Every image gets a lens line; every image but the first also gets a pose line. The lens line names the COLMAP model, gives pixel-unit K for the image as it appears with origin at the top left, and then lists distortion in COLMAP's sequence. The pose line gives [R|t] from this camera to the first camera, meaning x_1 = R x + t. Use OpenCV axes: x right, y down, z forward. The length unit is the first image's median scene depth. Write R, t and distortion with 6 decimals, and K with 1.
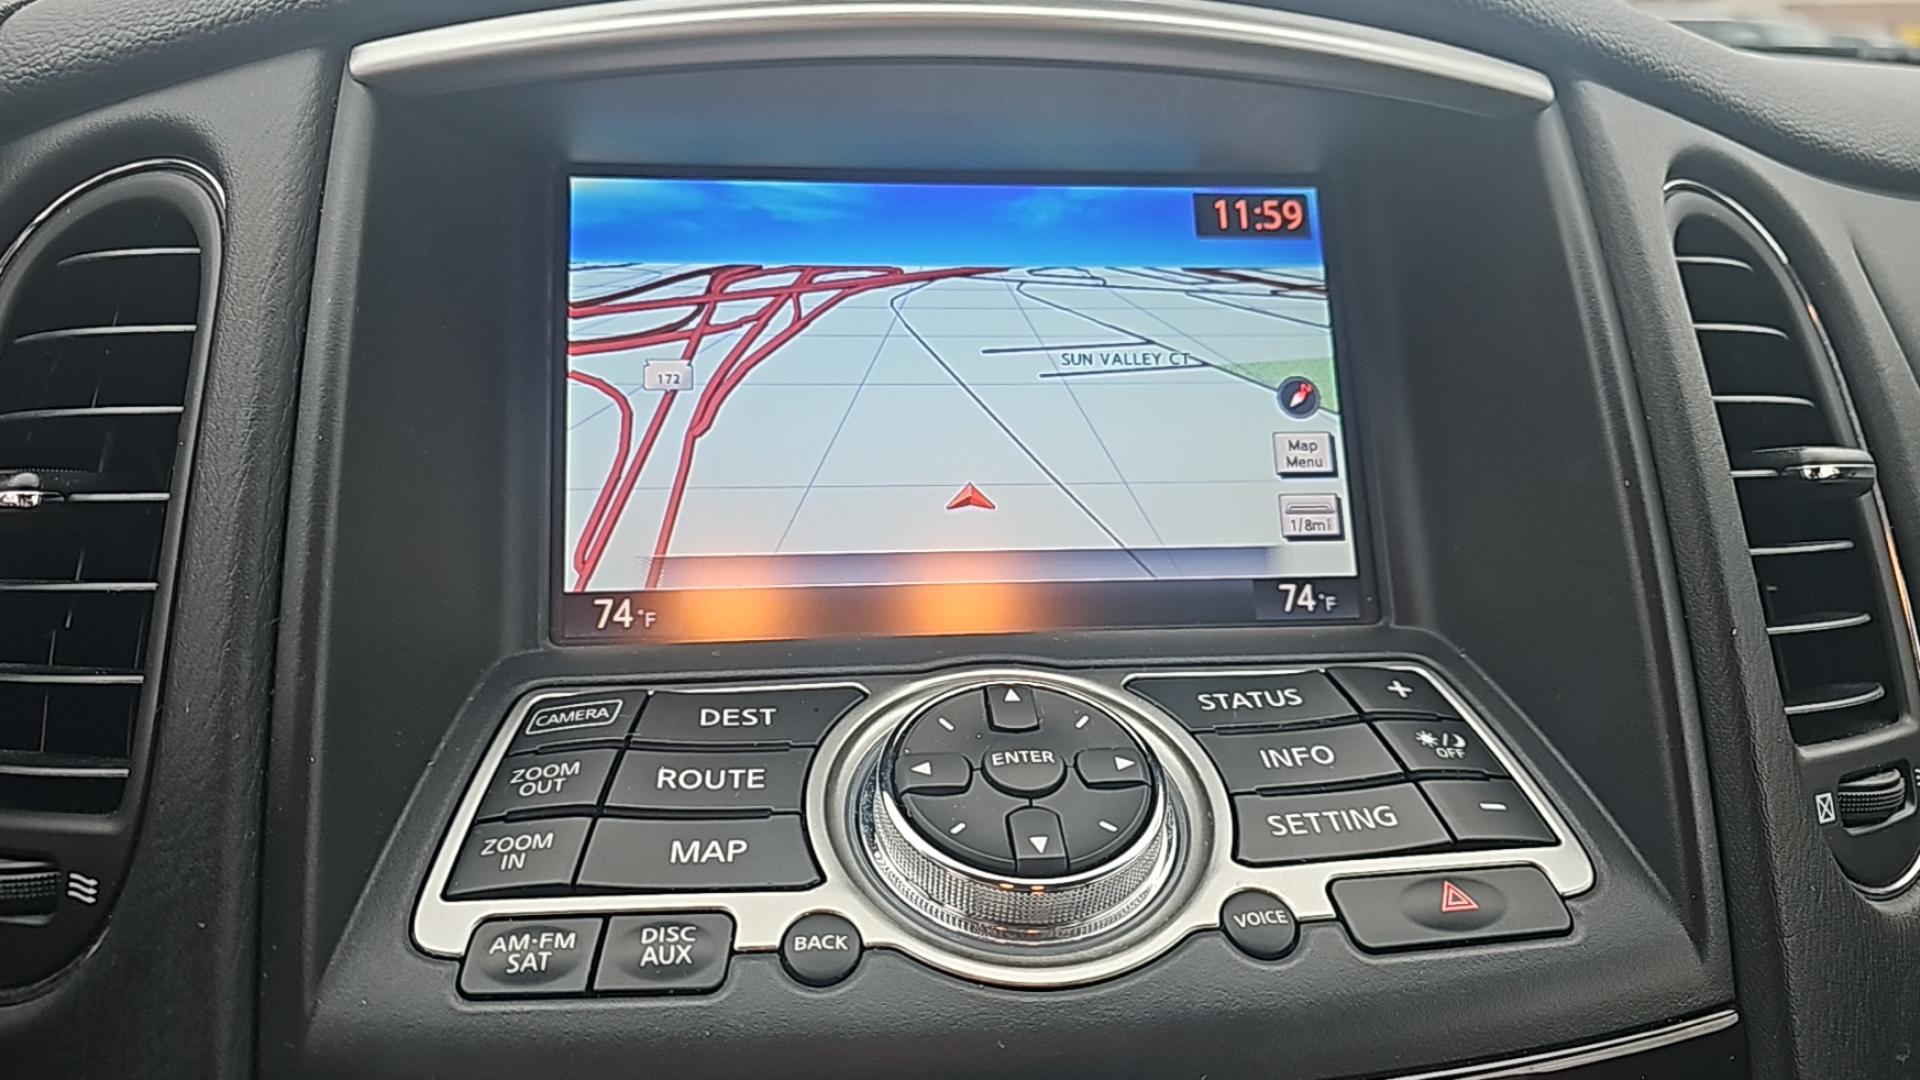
lens RADIAL K [[1456.4, 0, 963.9], [0, 1456.4, 525.9], [0, 0, 1]] dist [0.009998, -0.000279]
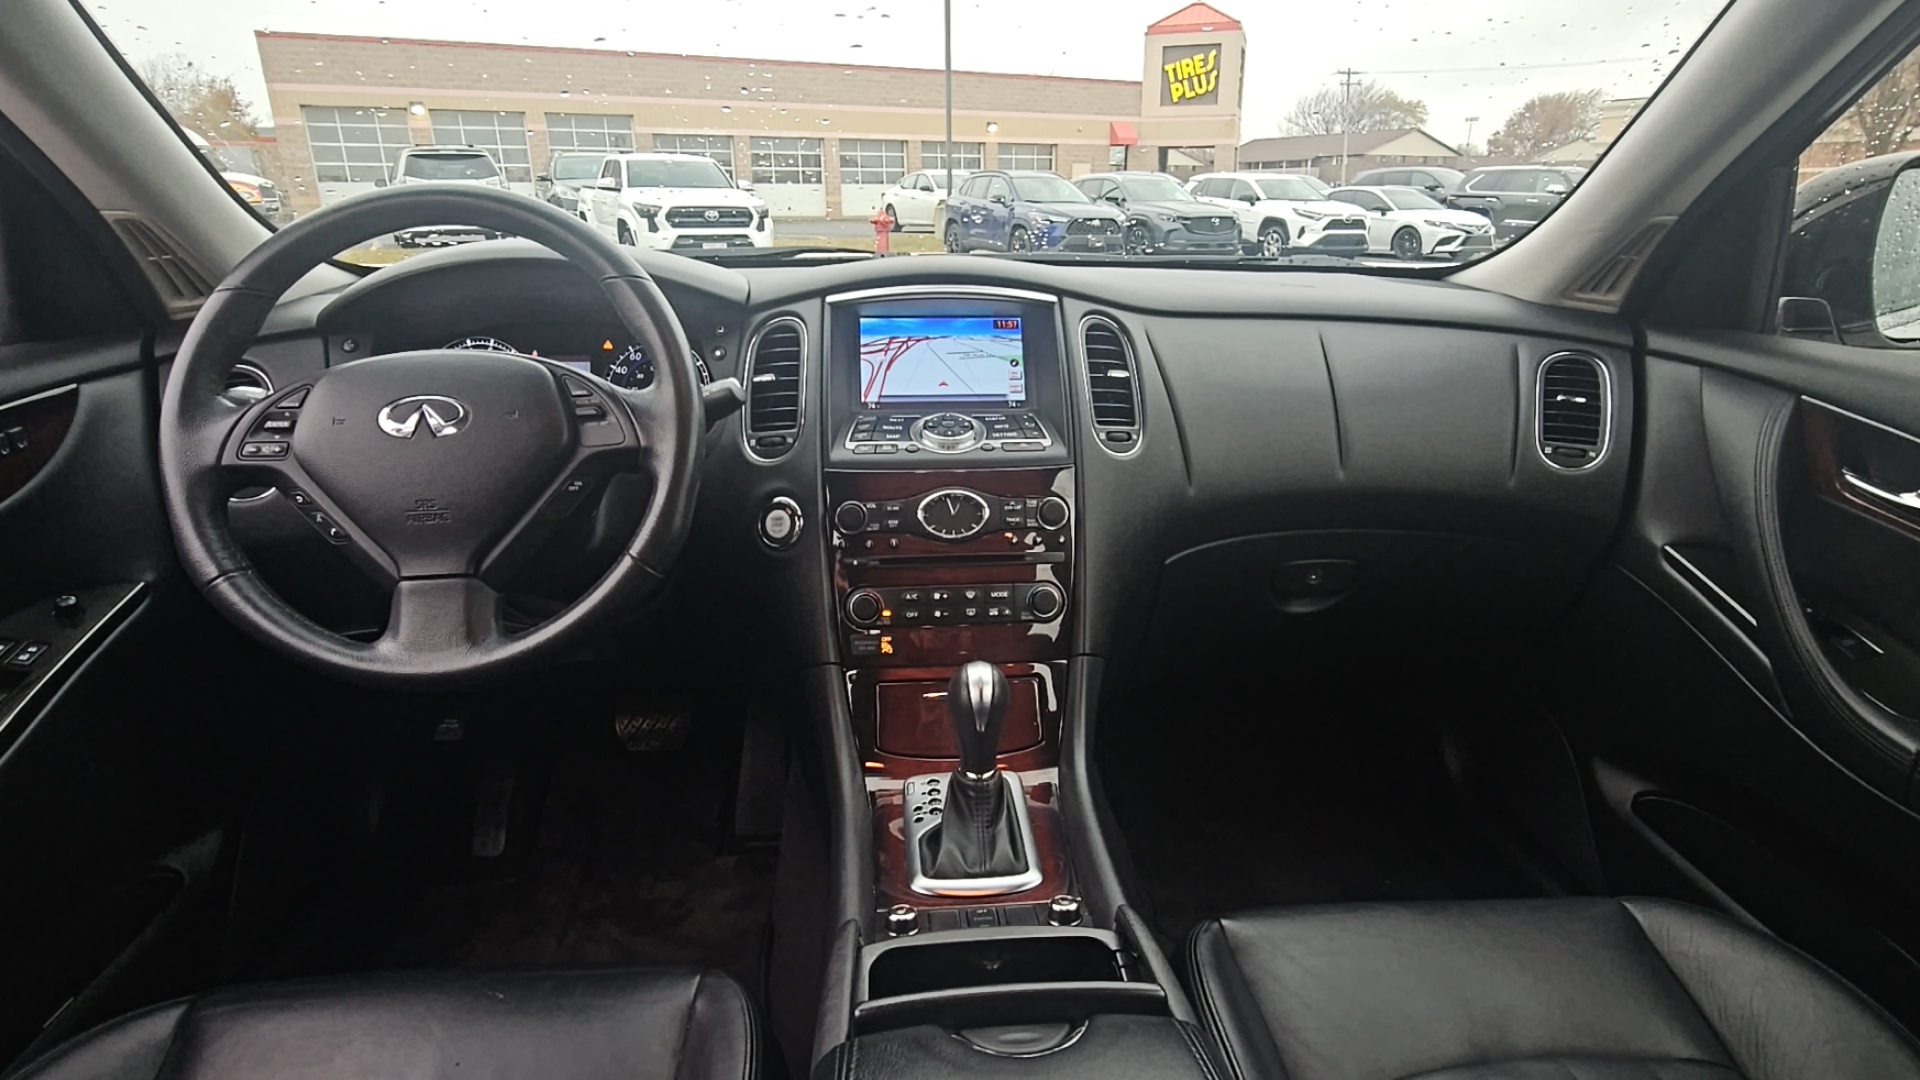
lens RADIAL K [[1028.3, 0, 983.2], [0, 1028.3, 545.9], [0, 0, 1]] dist [0.003092, 0.000084]
pose [[0.999133, -0.008266, -0.040796, 0.319753], [0.008885, 0.999848, 0.015020, 0.552018], [0.040666, -0.015370, 0.999055, -2.842628]]
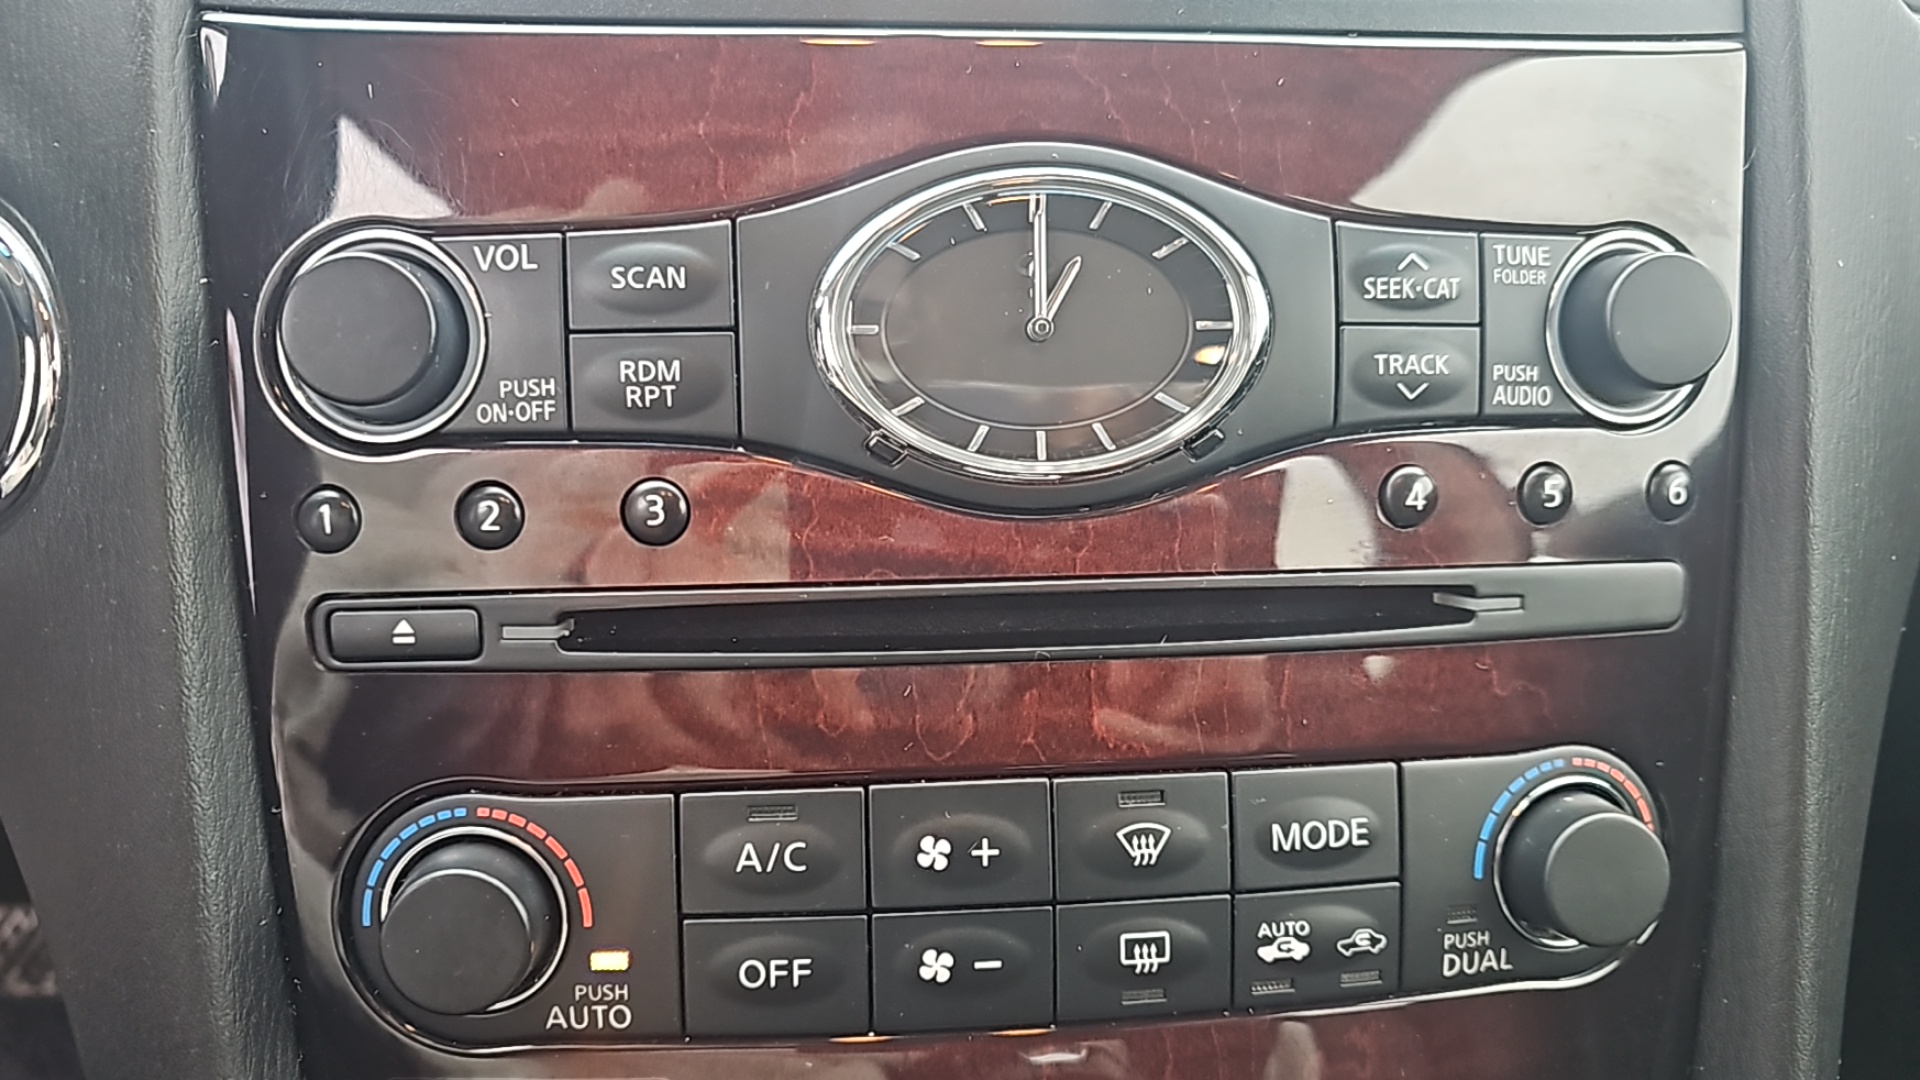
lens RADIAL K [[1456.4, 0, 963.9], [0, 1456.4, 525.9], [0, 0, 1]] dist [0.009998, -0.000279]
pose [[0.999836, 0.008342, -0.016061, 0.035045], [-0.006339, 0.992635, 0.120980, 0.507538], [0.016952, -0.120858, 0.992525, 0.003269]]
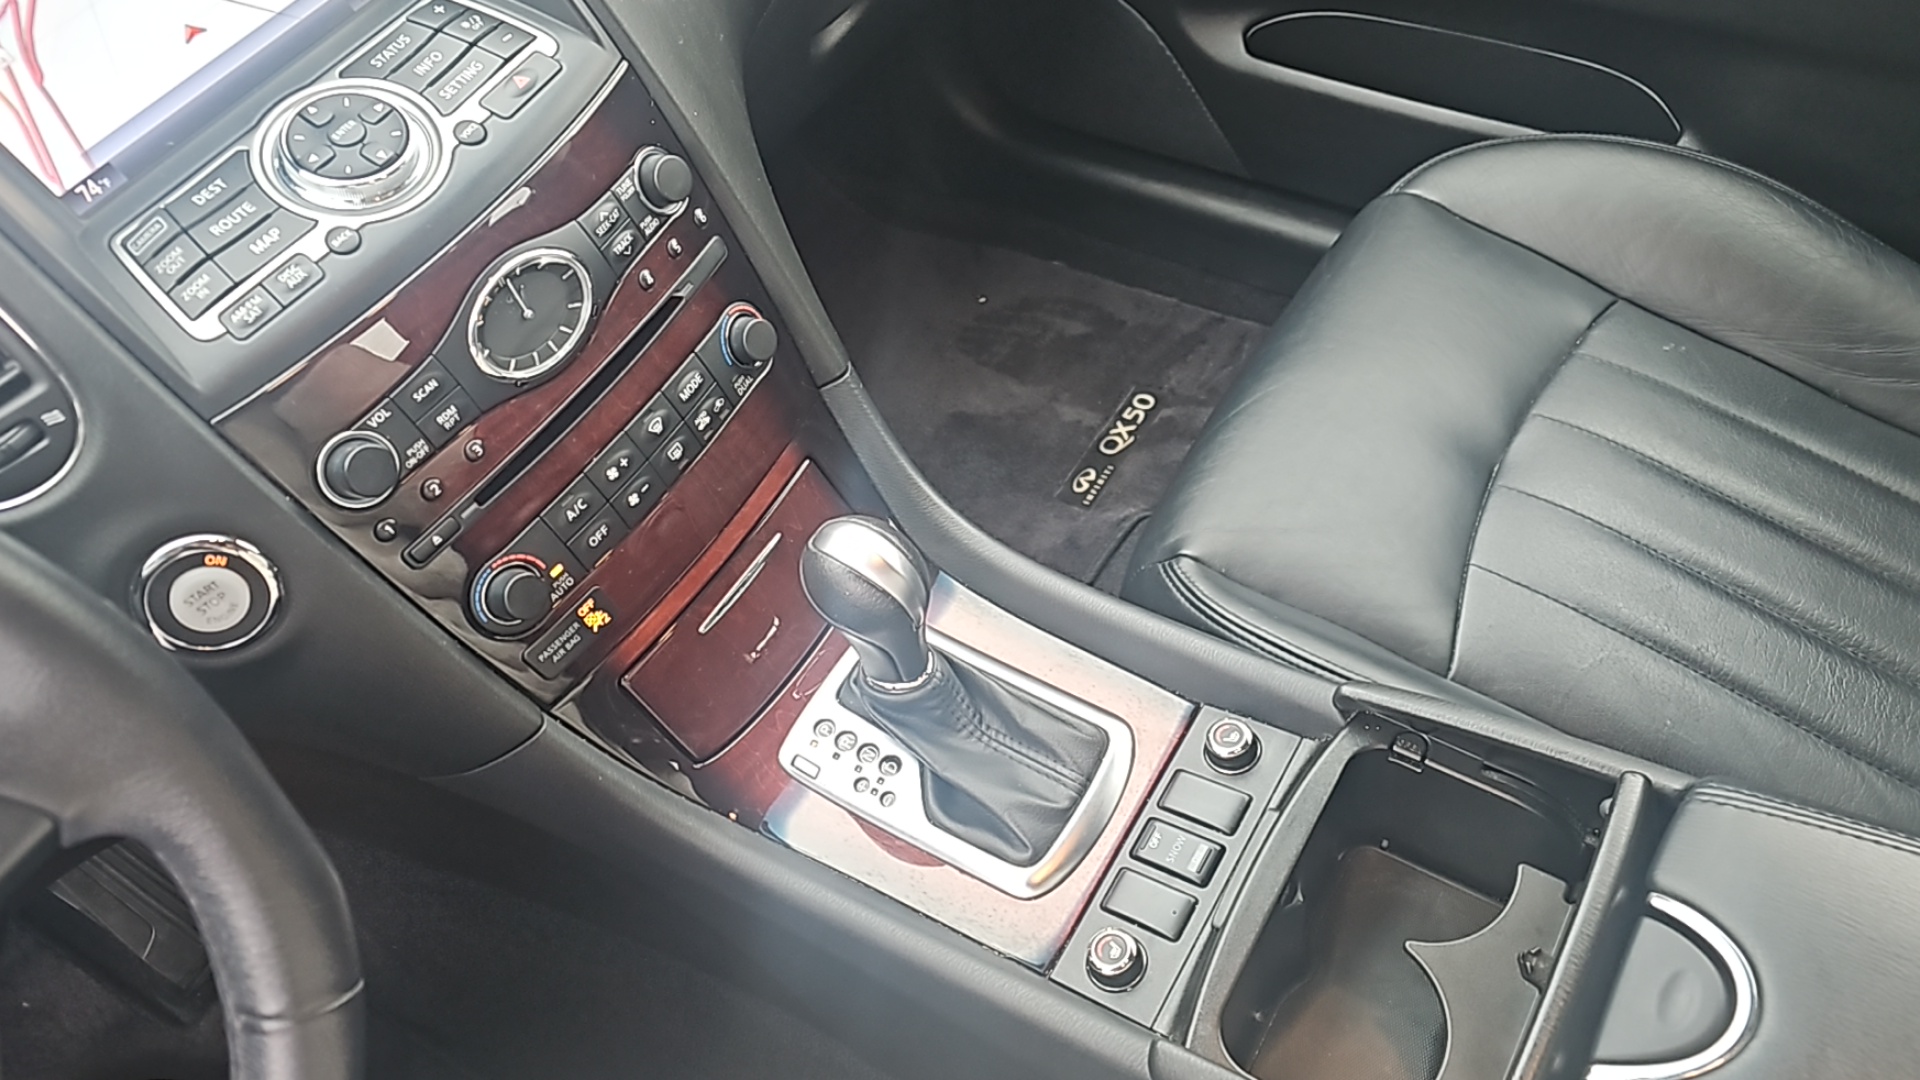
lens RADIAL K [[1421.1, 0, 984.5], [0, 1421.1, 543.4], [0, 0, 1]] dist [0.028970, -0.001493]
pose [[0.623221, -0.678472, 0.388935, -0.618360], [0.358544, 0.689869, 0.628909, -0.426375], [-0.695012, -0.252499, 0.673203, -1.316700]]
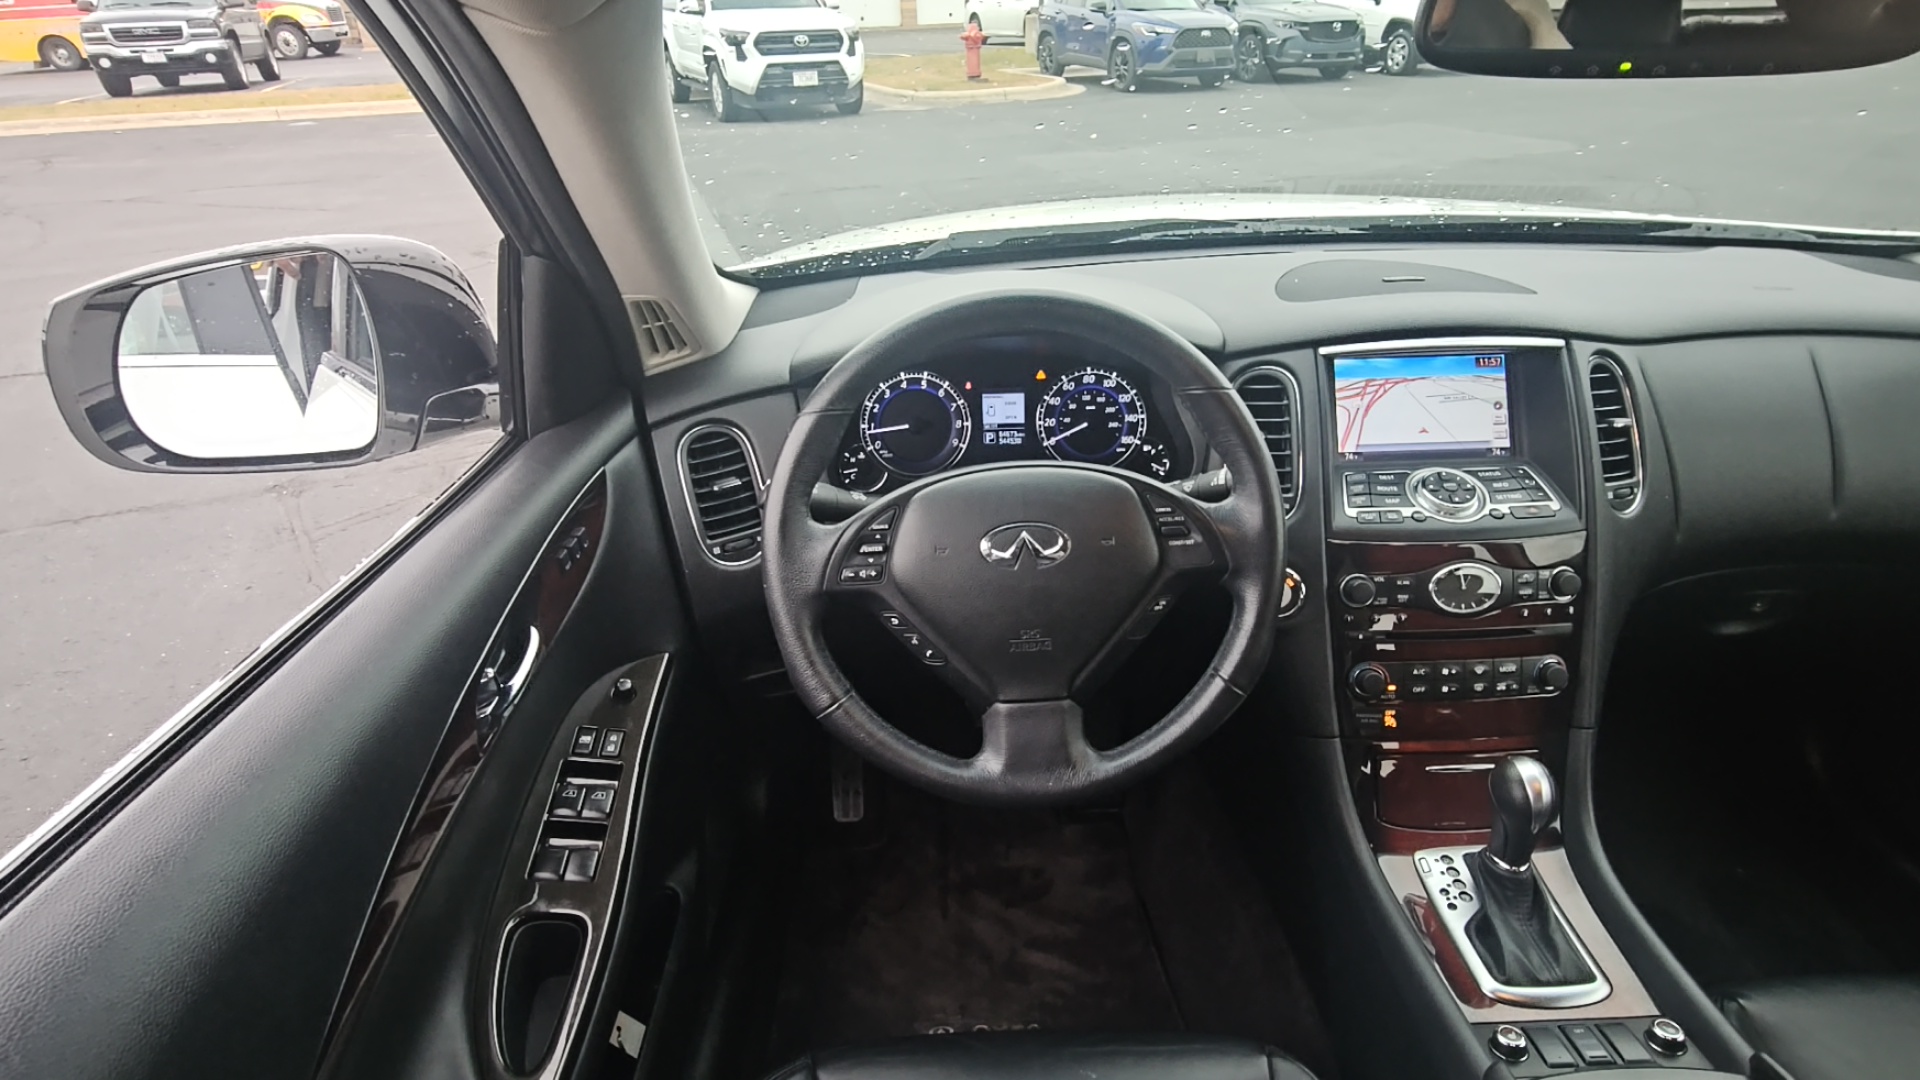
lens RADIAL K [[1028.3, 0, 983.2], [0, 1028.3, 545.9], [0, 0, 1]] dist [0.003092, 0.000084]
pose [[0.994029, 0.005962, -0.108953, -1.199813], [0.013730, 0.983736, 0.179095, -0.307662], [0.108249, -0.179522, 0.977780, -2.809123]]
